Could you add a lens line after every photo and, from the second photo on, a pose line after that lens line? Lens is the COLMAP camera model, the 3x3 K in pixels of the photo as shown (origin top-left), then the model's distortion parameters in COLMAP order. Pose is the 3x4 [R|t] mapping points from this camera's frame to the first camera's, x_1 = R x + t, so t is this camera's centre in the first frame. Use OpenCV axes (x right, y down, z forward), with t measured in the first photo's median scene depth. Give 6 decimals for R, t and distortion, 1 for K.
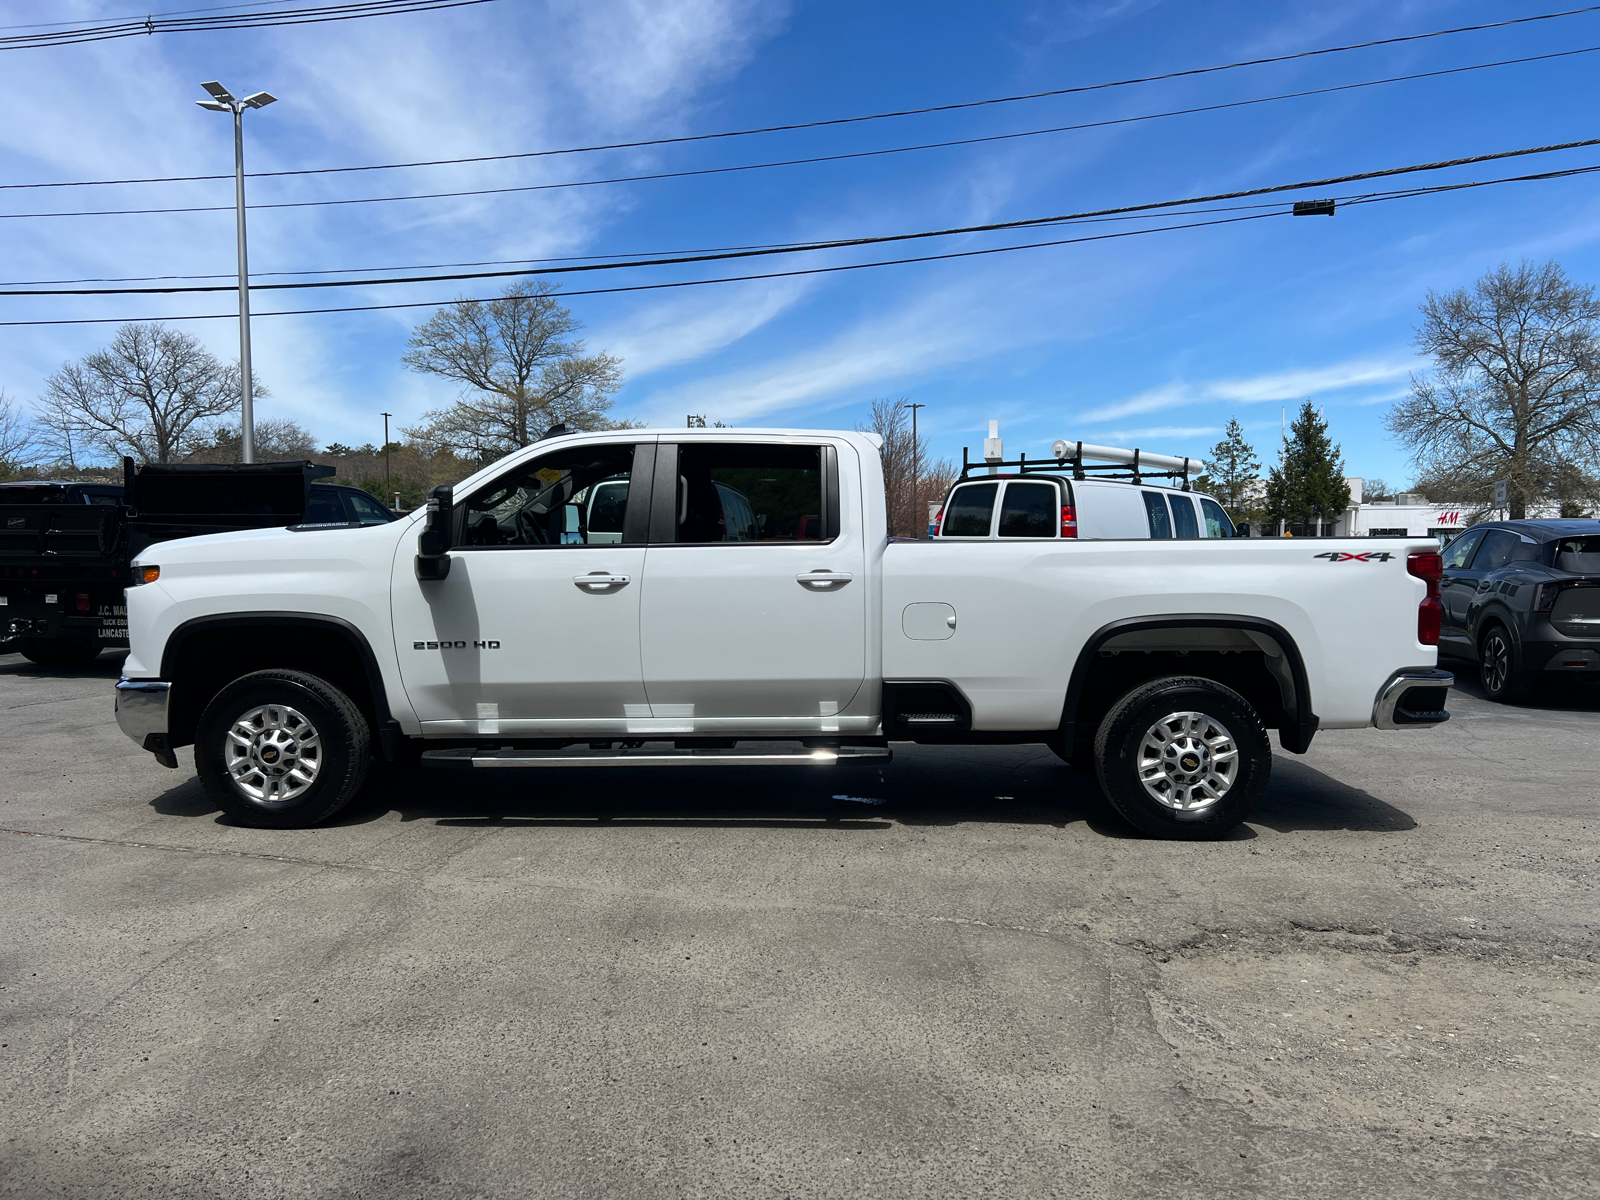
lens RADIAL K [[1205.3, 0, 803.9], [0, 1205.3, 614.1], [0, 0, 1]] dist [0.042934, -0.042982]
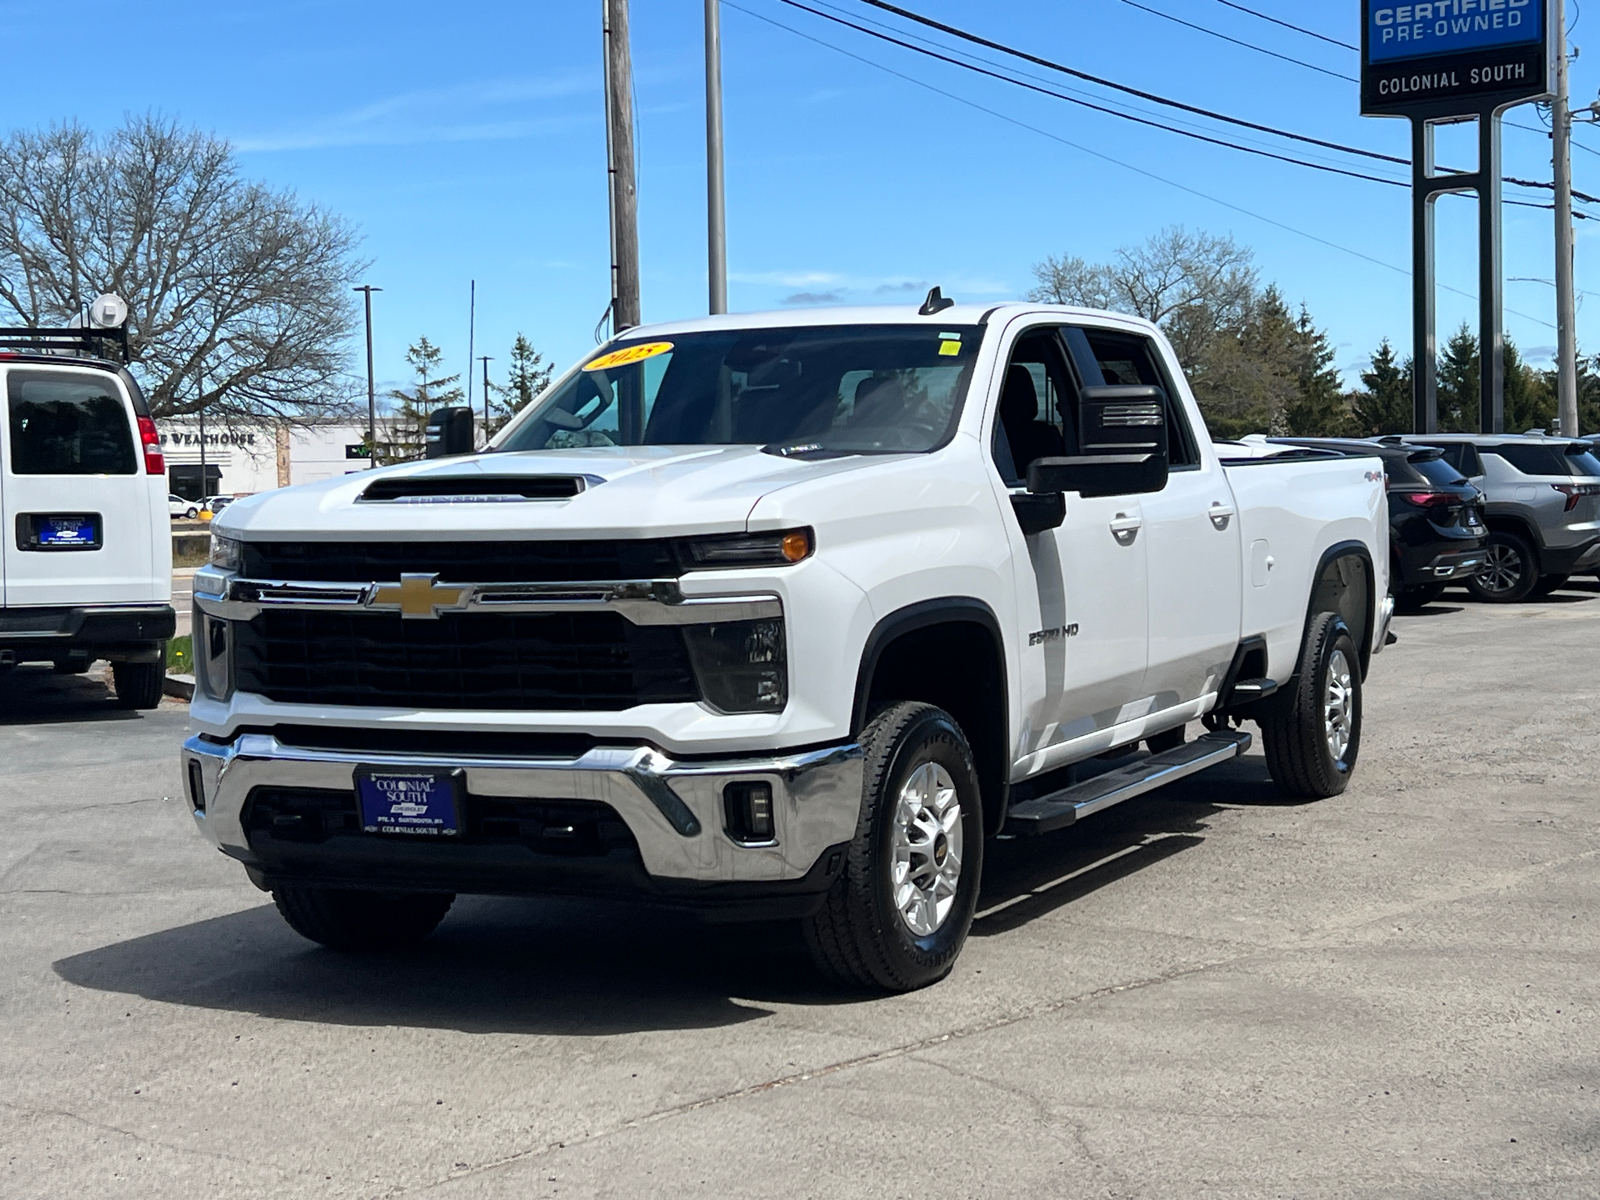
lens RADIAL K [[2519.7, 0, 820.9], [0, 2519.7, 602.7], [0, 0, 1]] dist [0.087692, 0.000000]
pose [[0.416521, -0.059573, 0.907172, -0.157011], [0.075580, 0.996666, 0.030748, -0.004141], [-0.905979, 0.055757, 0.419634, 0.056696]]
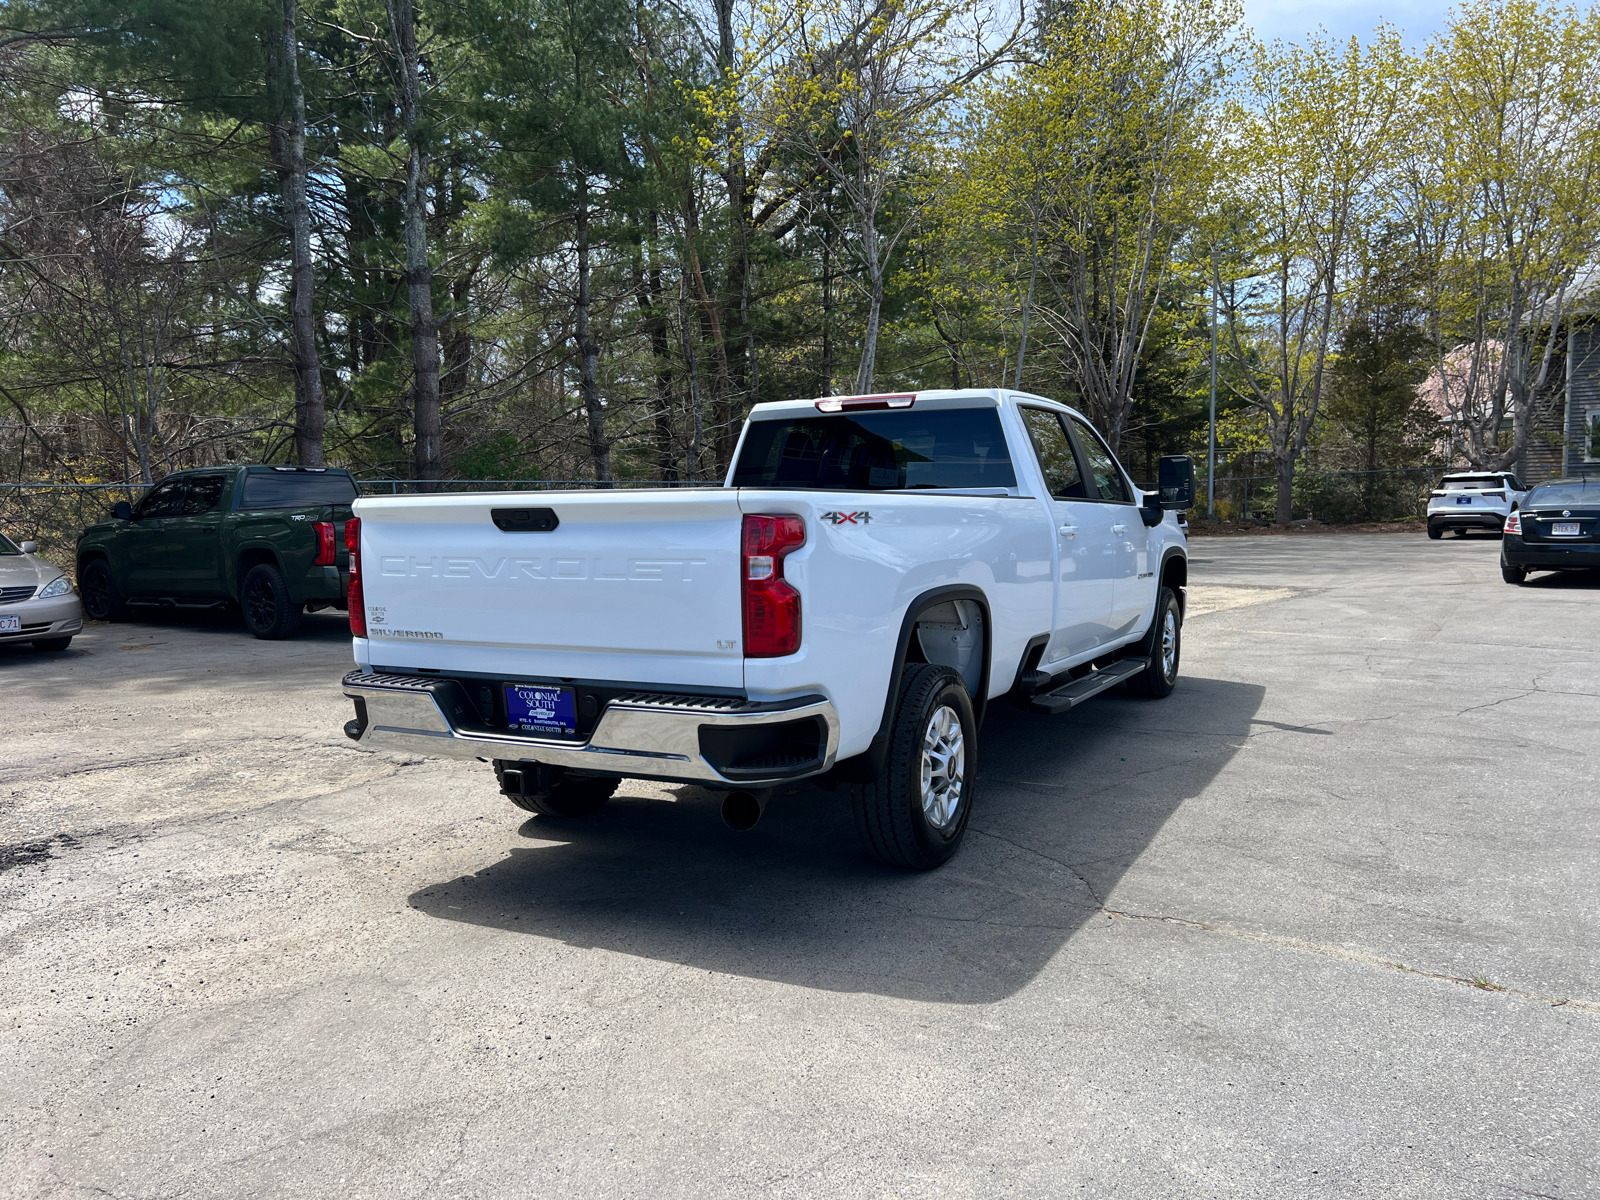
lens RADIAL K [[1205.0, 0, 791.5], [0, 1205.0, 611.0], [0, 0, 1]] dist [0.051769, -0.054099]
pose [[-0.452200, 0.079296, -0.888385, 0.111110], [-0.041127, 0.993127, 0.109579, -0.008959], [0.890968, 0.086089, -0.445830, 0.163358]]
